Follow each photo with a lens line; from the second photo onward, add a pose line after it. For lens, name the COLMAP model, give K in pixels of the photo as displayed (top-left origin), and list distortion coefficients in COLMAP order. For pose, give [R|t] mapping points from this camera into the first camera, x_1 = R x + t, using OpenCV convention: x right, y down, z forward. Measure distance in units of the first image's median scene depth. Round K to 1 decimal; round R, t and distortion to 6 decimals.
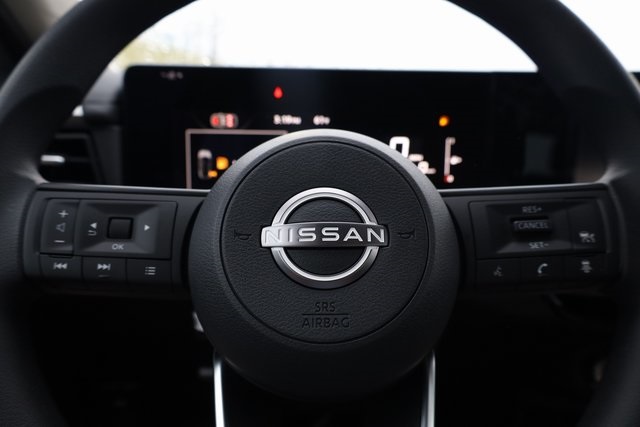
lens RADIAL K [[463.3, 0, 321.1], [0, 463.3, 213.4], [0, 0, 1]] dist [-0.018525, -0.000116]
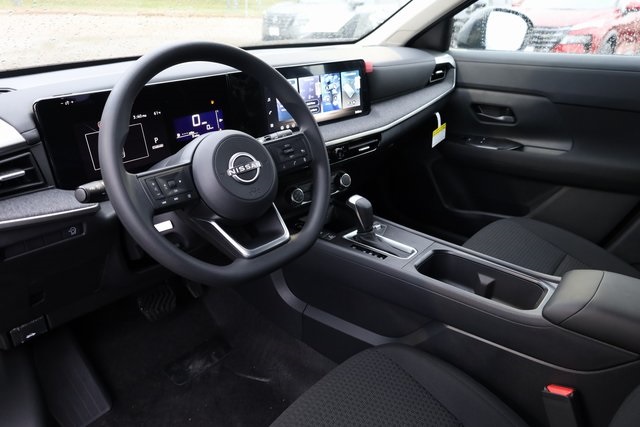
lens RADIAL K [[463.3, 0, 323.0], [0, 463.3, 215.0], [0, 0, 1]] dist [-0.018525, -0.000116]
pose [[0.672626, -0.296721, 0.677887, -1.719127], [0.144689, 0.951139, 0.272762, -0.395944], [-0.725699, -0.085384, 0.682694, -1.430157]]
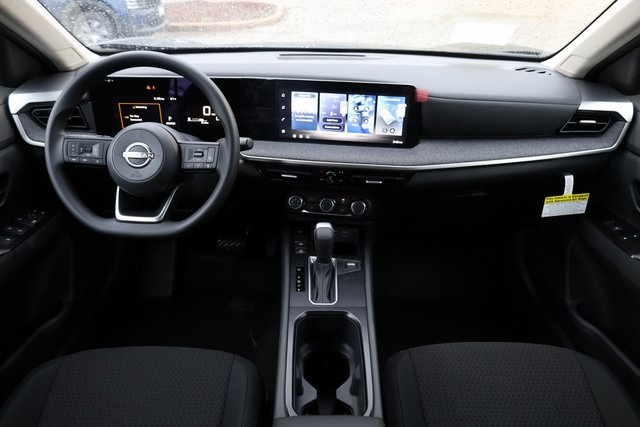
lens RADIAL K [[463.3, 0, 320.7], [0, 463.3, 216.9], [0, 0, 1]] dist [-0.018525, -0.000116]
pose [[0.998539, 0.046360, -0.027777, 1.599289], [-0.036503, 0.957550, 0.285948, -0.594947], [0.039854, -0.284516, 0.957842, -2.700995]]
